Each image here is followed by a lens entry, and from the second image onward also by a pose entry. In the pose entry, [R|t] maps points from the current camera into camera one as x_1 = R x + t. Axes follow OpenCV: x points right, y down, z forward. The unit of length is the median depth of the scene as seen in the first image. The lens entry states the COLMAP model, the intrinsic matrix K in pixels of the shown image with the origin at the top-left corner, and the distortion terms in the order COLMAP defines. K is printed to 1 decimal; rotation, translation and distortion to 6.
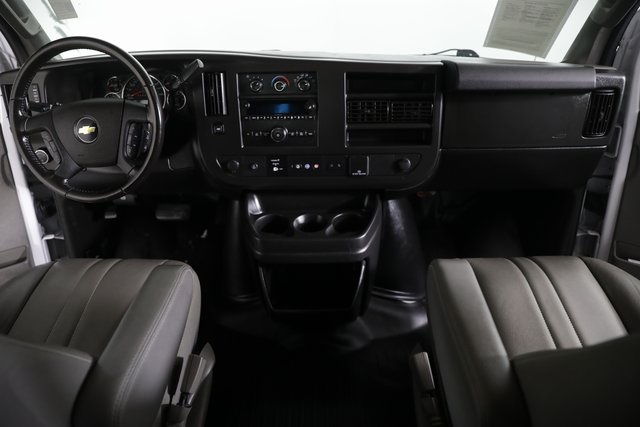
lens RADIAL K [[434.5, 0, 318.8], [0, 434.5, 214.7], [0, 0, 1]] dist [-0.088293, 0.050683]
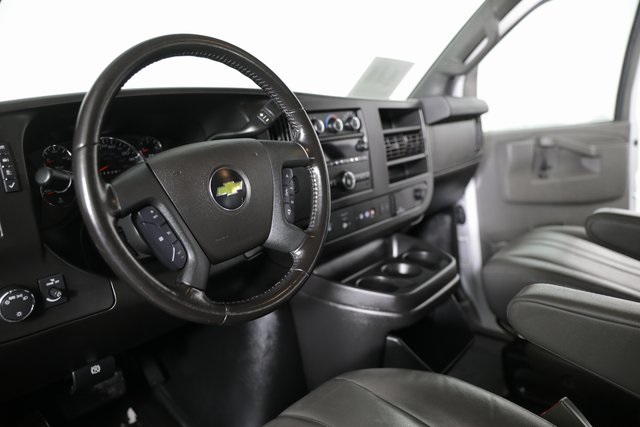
lens RADIAL K [[484.2, 0, 315.3], [0, 484.2, 212.2], [0, 0, 1]] dist [-0.022244, 0.009713]
pose [[0.609275, -0.174066, 0.773618, -0.869035], [0.403667, 0.907819, -0.113652, -0.048233], [-0.682523, 0.381529, 0.623376, 0.477780]]
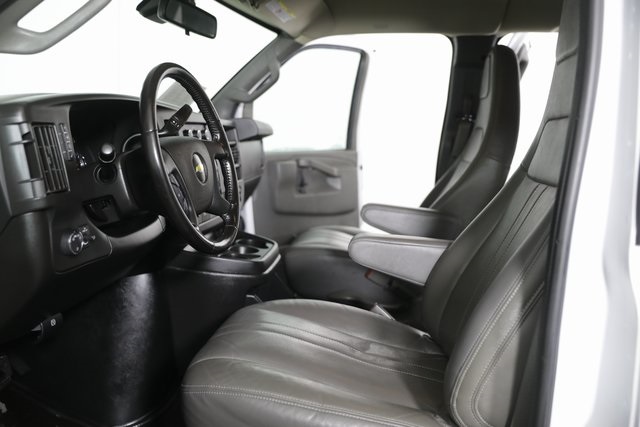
lens RADIAL K [[582.8, 0, 319.8], [0, 582.8, 215.6], [0, 0, 1]] dist [-0.009079, 0.000000]
pose [[0.085262, -0.119331, 0.989187, -1.517857], [0.442059, 0.894268, 0.069777, -0.080725], [-0.892924, 0.431330, 0.128999, 0.604860]]
